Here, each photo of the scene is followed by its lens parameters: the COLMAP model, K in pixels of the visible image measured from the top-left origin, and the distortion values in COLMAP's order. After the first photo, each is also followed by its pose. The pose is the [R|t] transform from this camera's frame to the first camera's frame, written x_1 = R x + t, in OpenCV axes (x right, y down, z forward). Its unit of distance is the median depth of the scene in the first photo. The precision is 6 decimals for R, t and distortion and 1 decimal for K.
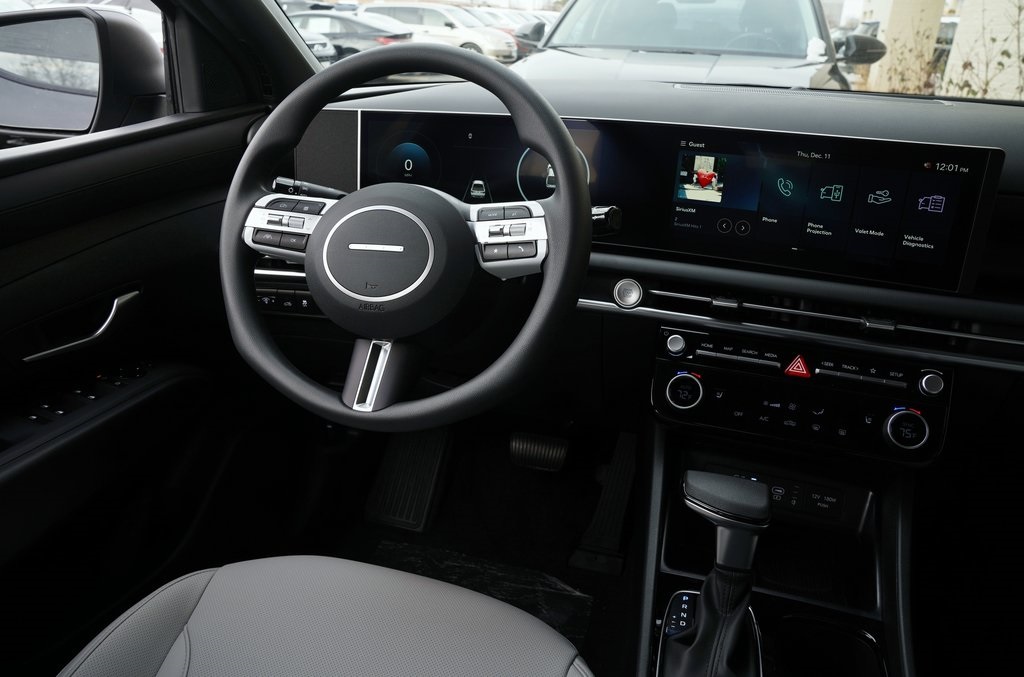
lens RADIAL K [[731.4, 0, 512.0], [0, 731.4, 338.5], [0, 0, 1]] dist [-0.102226, -0.000147]
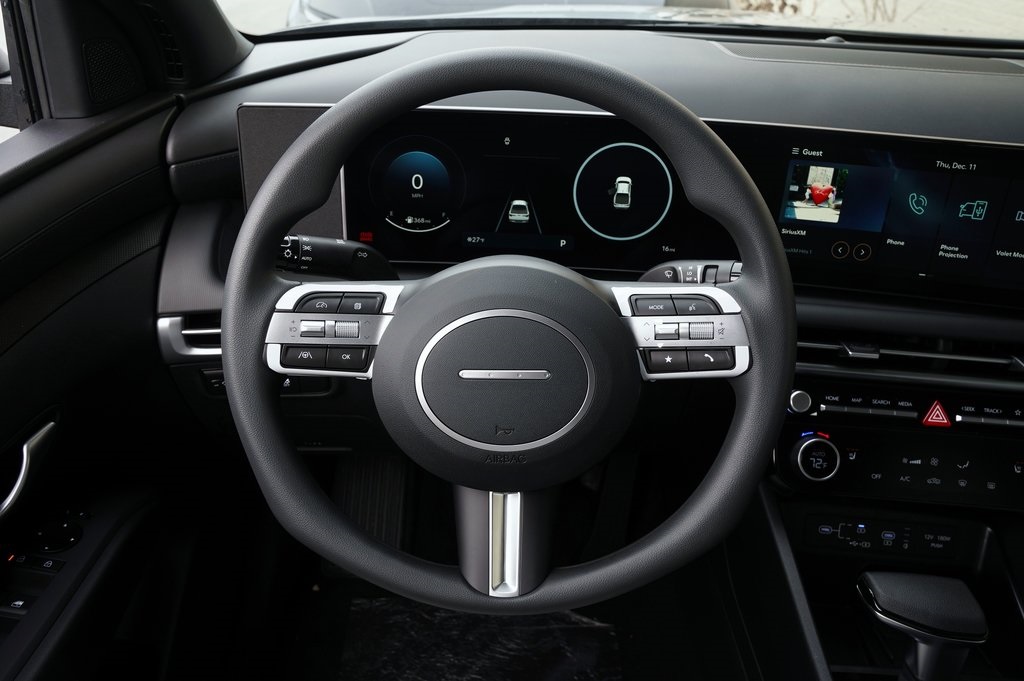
lens RADIAL K [[765.4, 0, 512.0], [0, 765.4, 340.5], [0, 0, 1]] dist [-0.101411, 0.077700]
pose [[0.962963, -0.120409, 0.241253, -0.302094], [0.083698, 0.984038, 0.157049, -0.231825], [-0.256312, -0.131040, 0.957670, 0.272440]]
